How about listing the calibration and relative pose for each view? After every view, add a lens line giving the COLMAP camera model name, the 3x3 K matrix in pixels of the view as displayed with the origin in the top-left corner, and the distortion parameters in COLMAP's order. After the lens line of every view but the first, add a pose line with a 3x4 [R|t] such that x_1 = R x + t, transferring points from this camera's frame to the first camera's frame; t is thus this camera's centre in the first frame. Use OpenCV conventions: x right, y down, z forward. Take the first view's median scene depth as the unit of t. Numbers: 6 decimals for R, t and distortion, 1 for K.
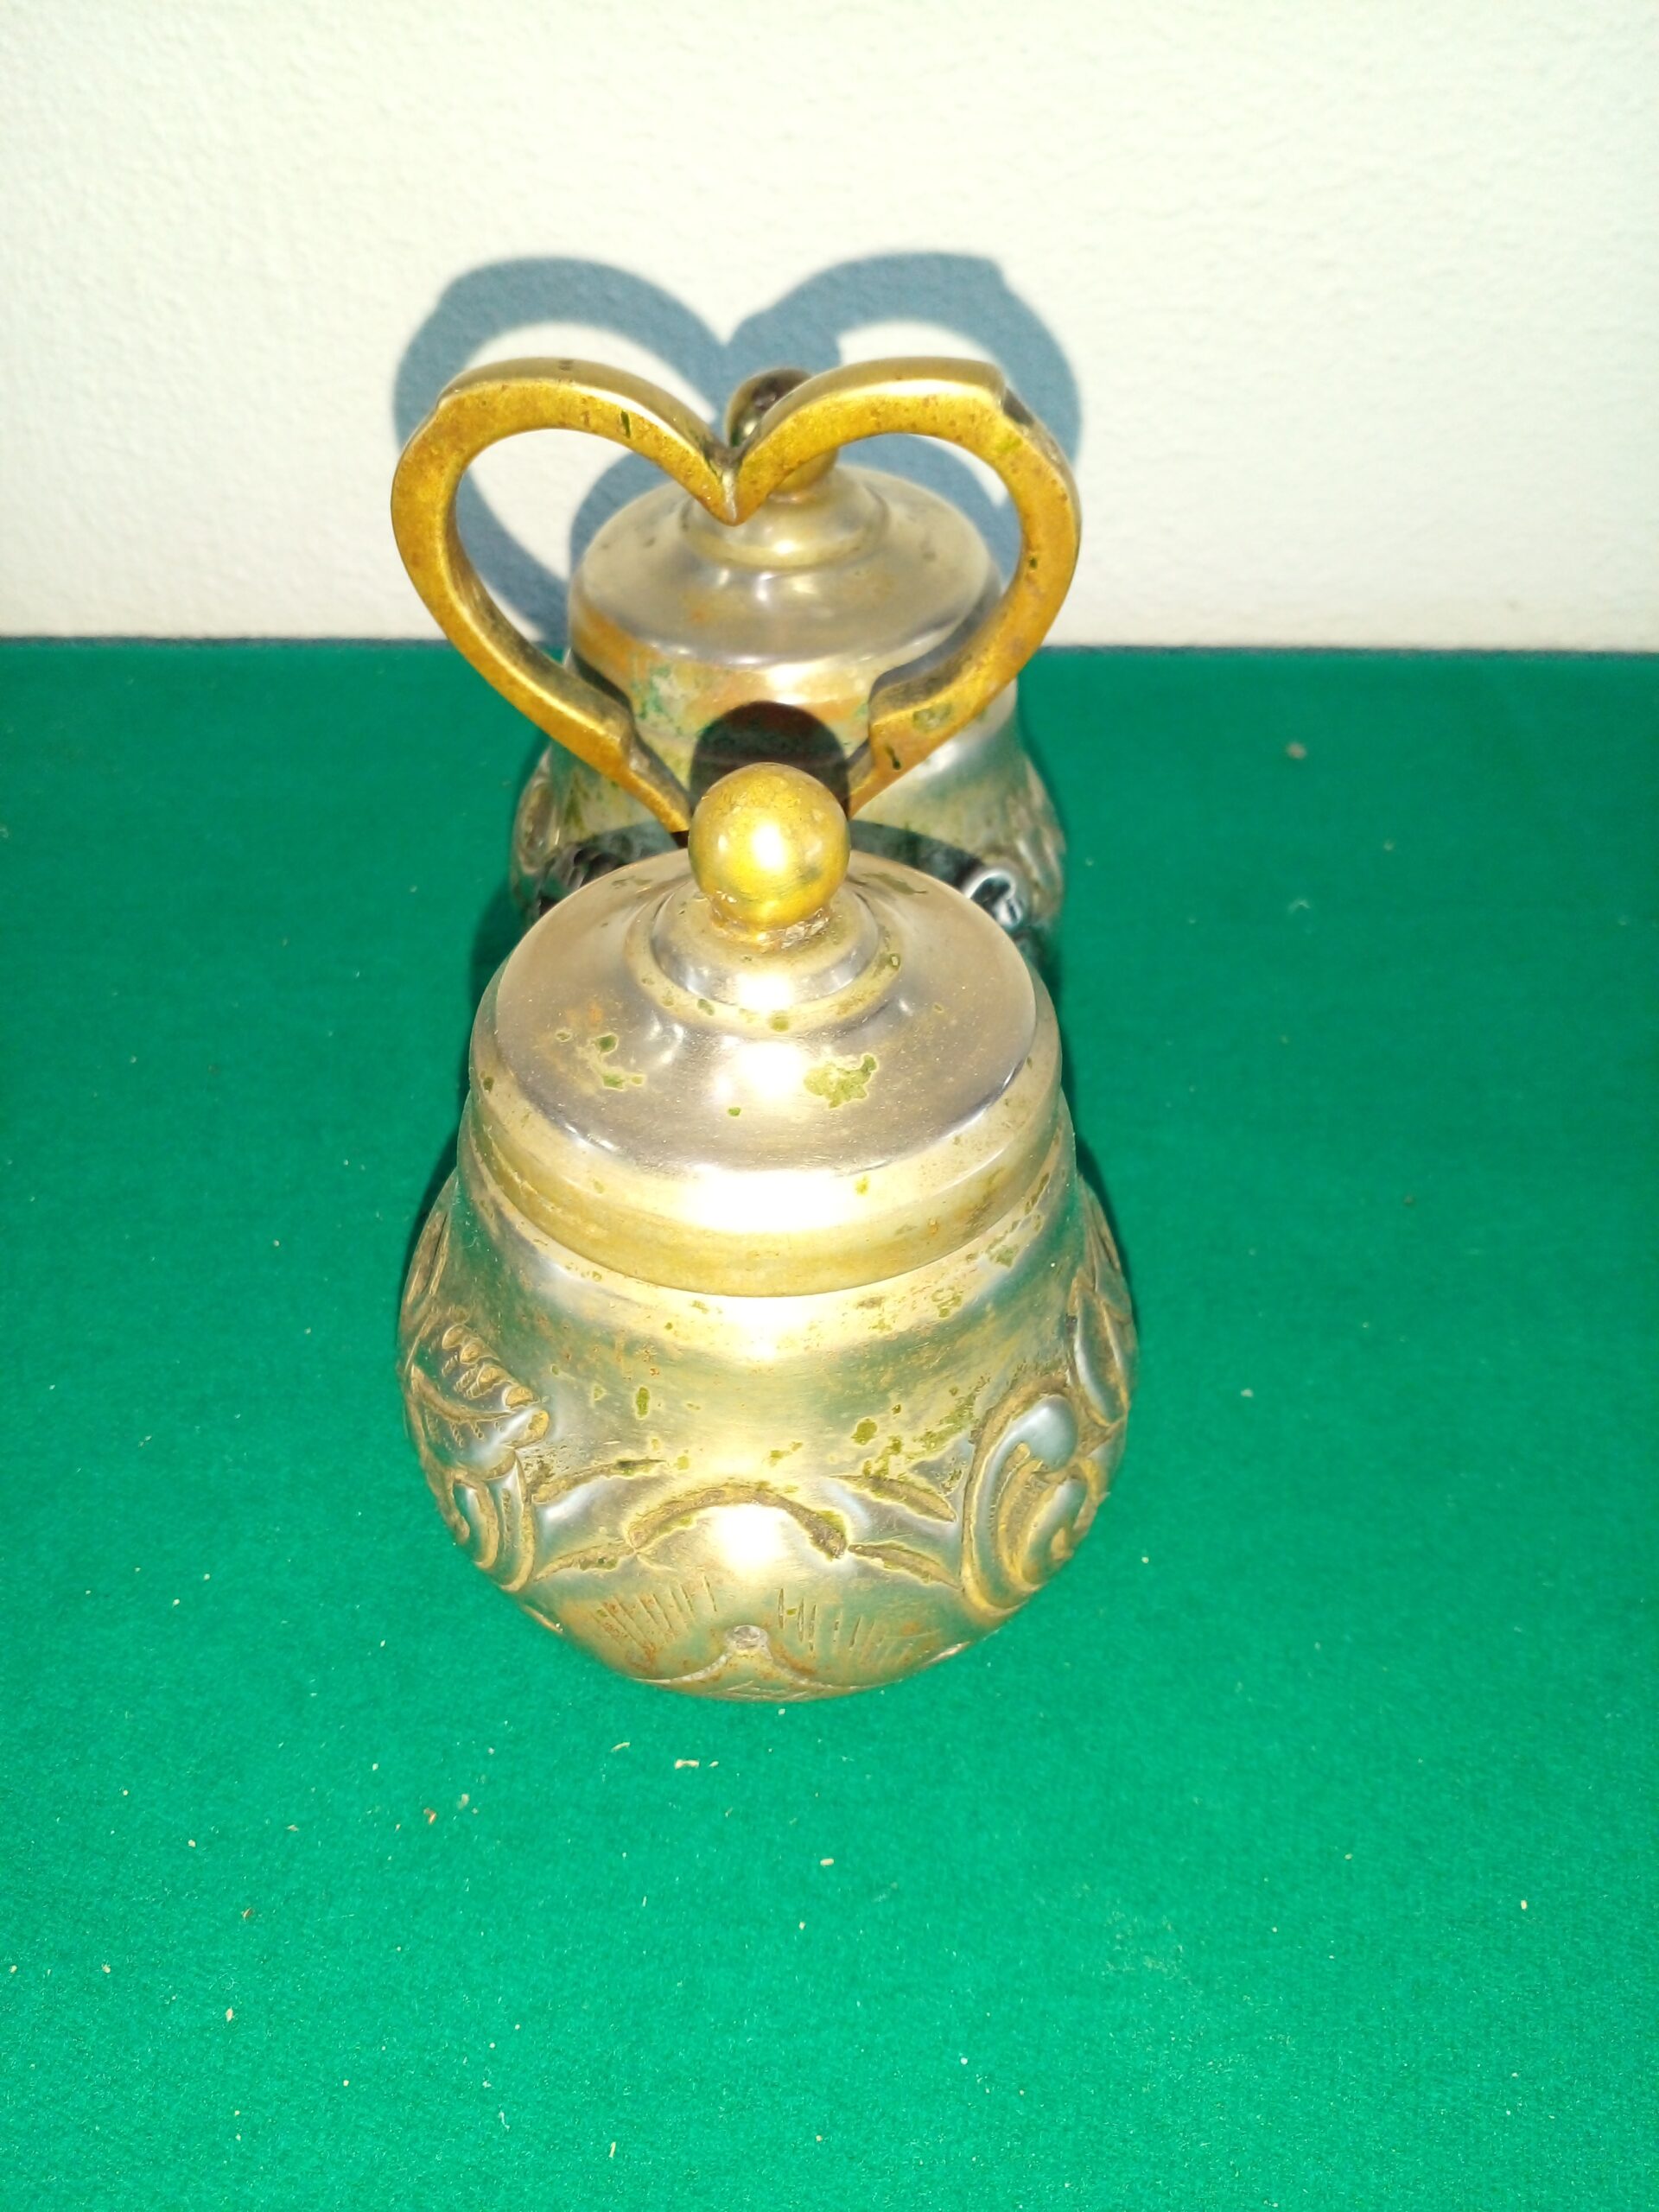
lens RADIAL K [[1864.5, 0, 772.6], [0, 1864.5, 1110.6], [0, 0, 1]] dist [-0.019506, -0.012425]
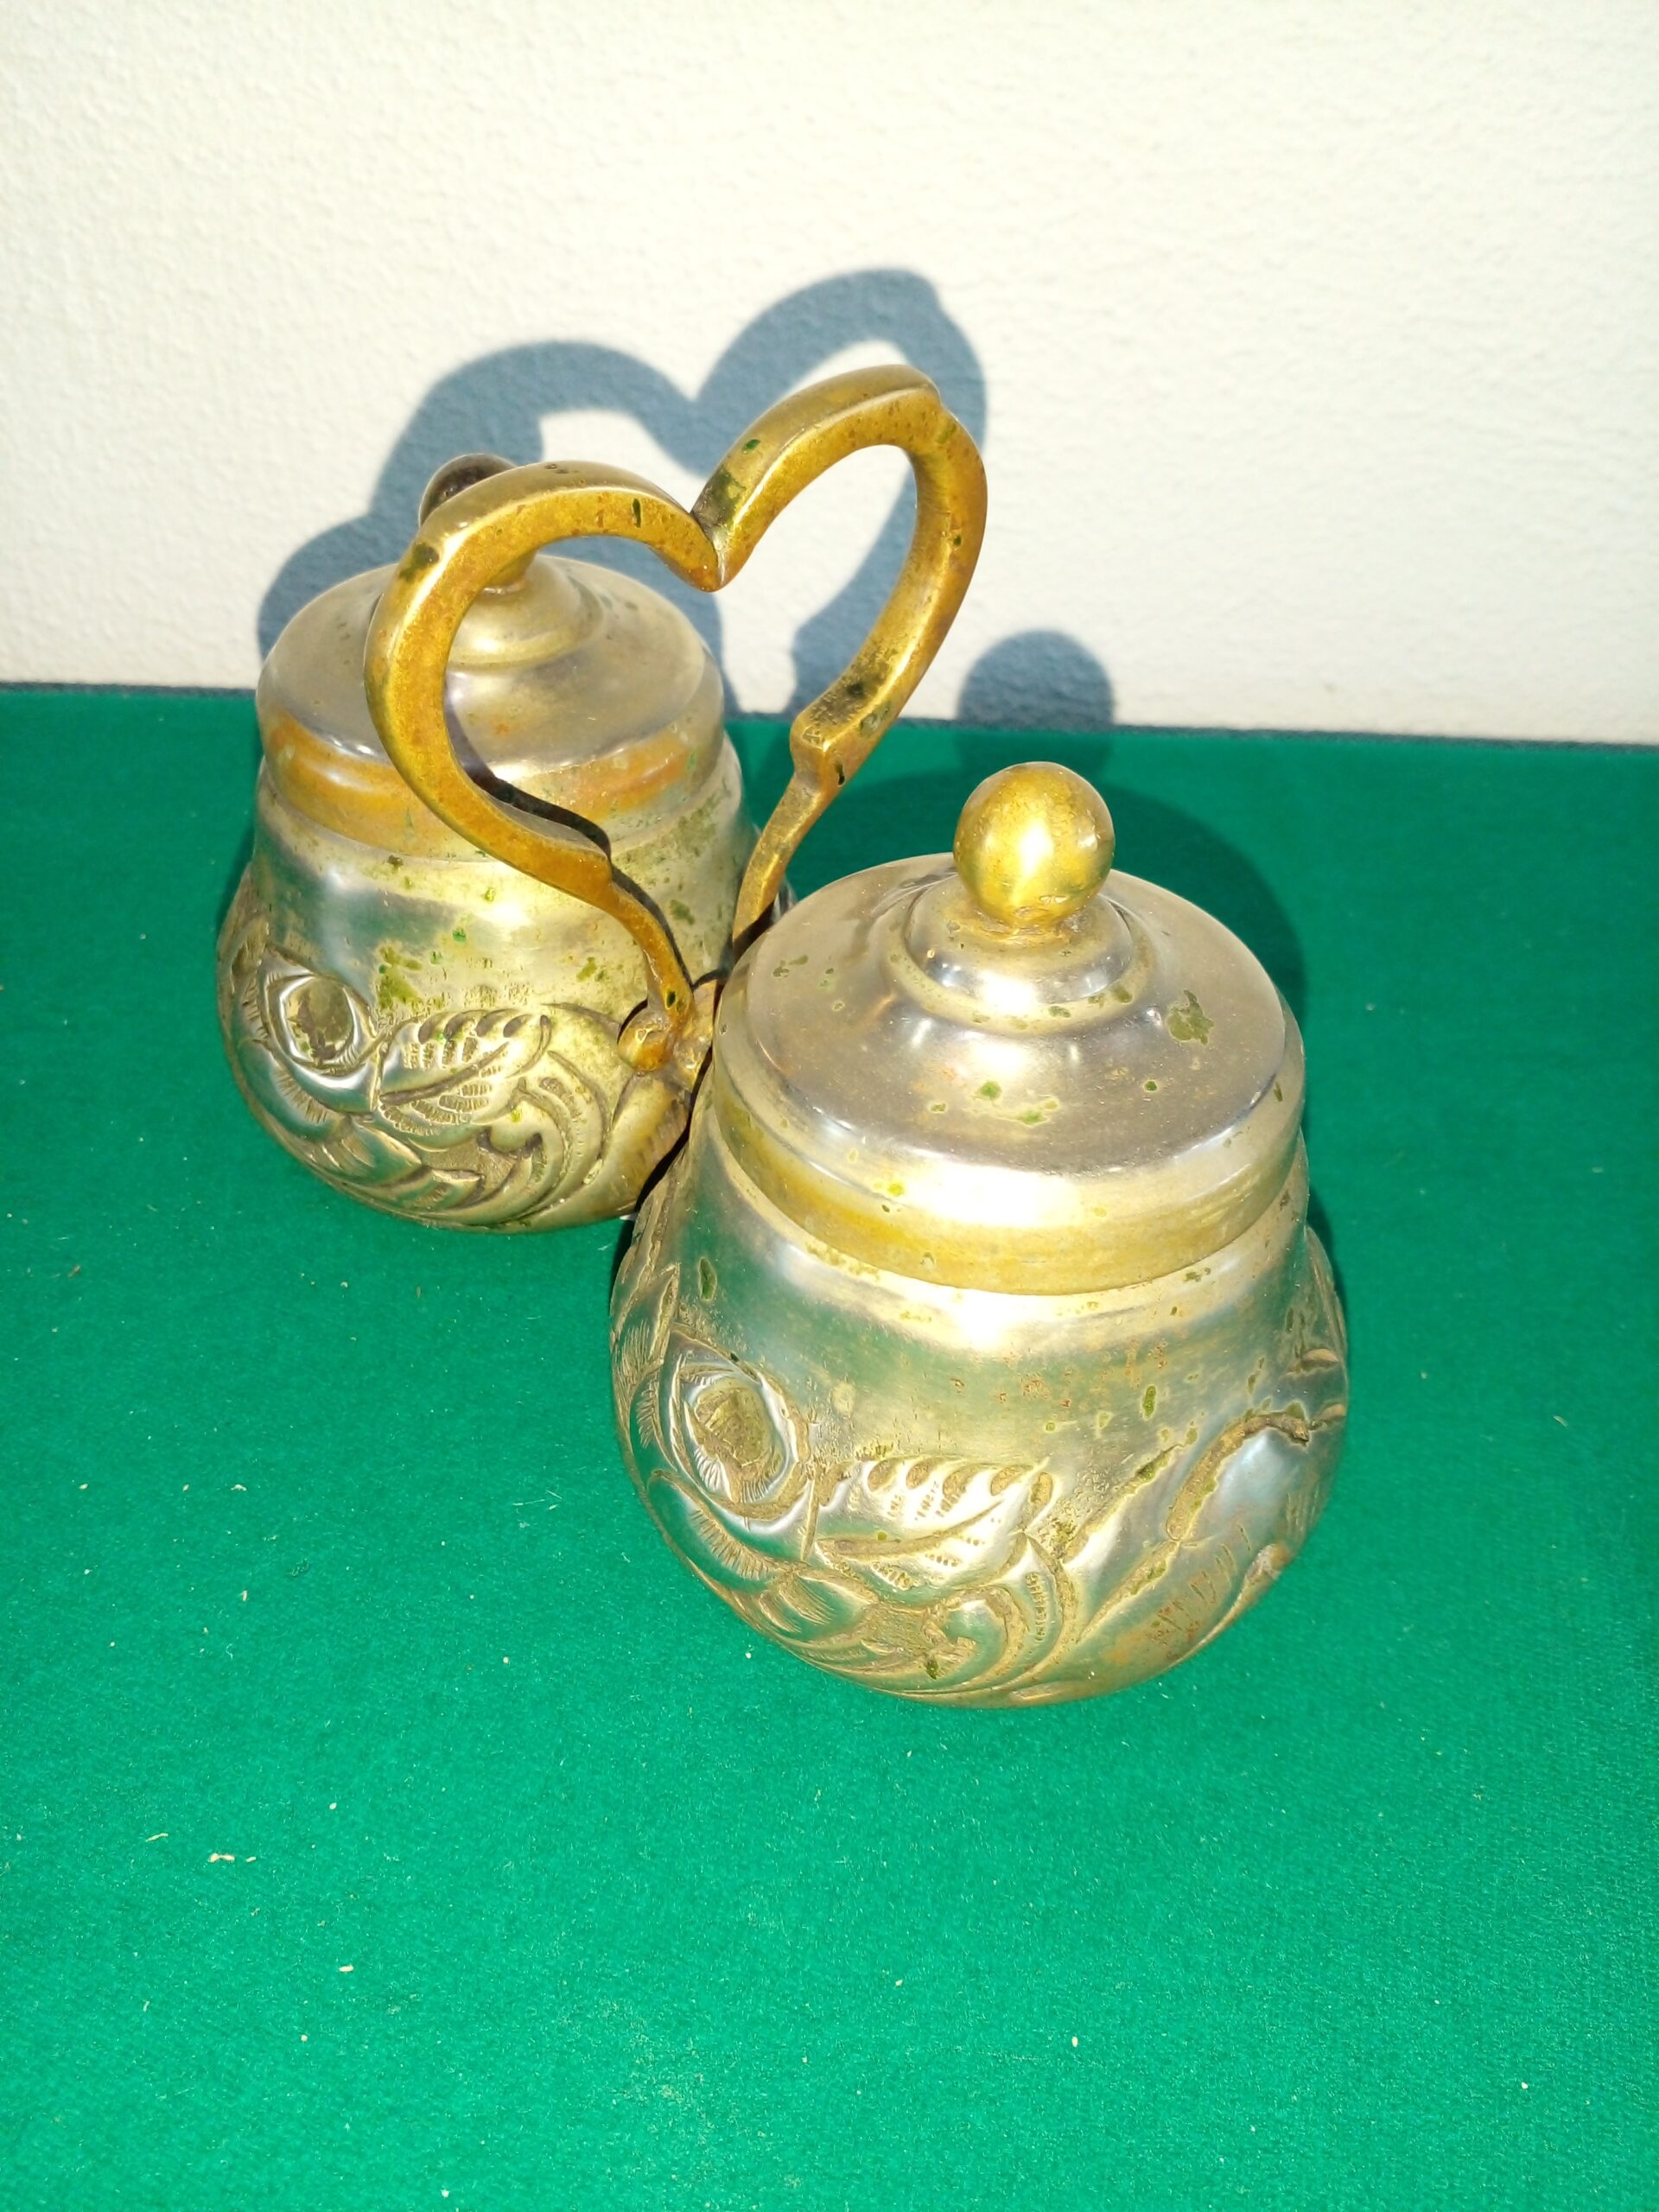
lens RADIAL K [[1864.5, 0, 780.8], [0, 1864.5, 1102.2], [0, 0, 1]] dist [-0.019506, -0.012425]
pose [[0.999568, 0.029384, 0.000701, 0.218347], [-0.029329, 0.998693, -0.041860, -0.002316], [-0.001930, 0.041821, 0.999123, 0.038024]]
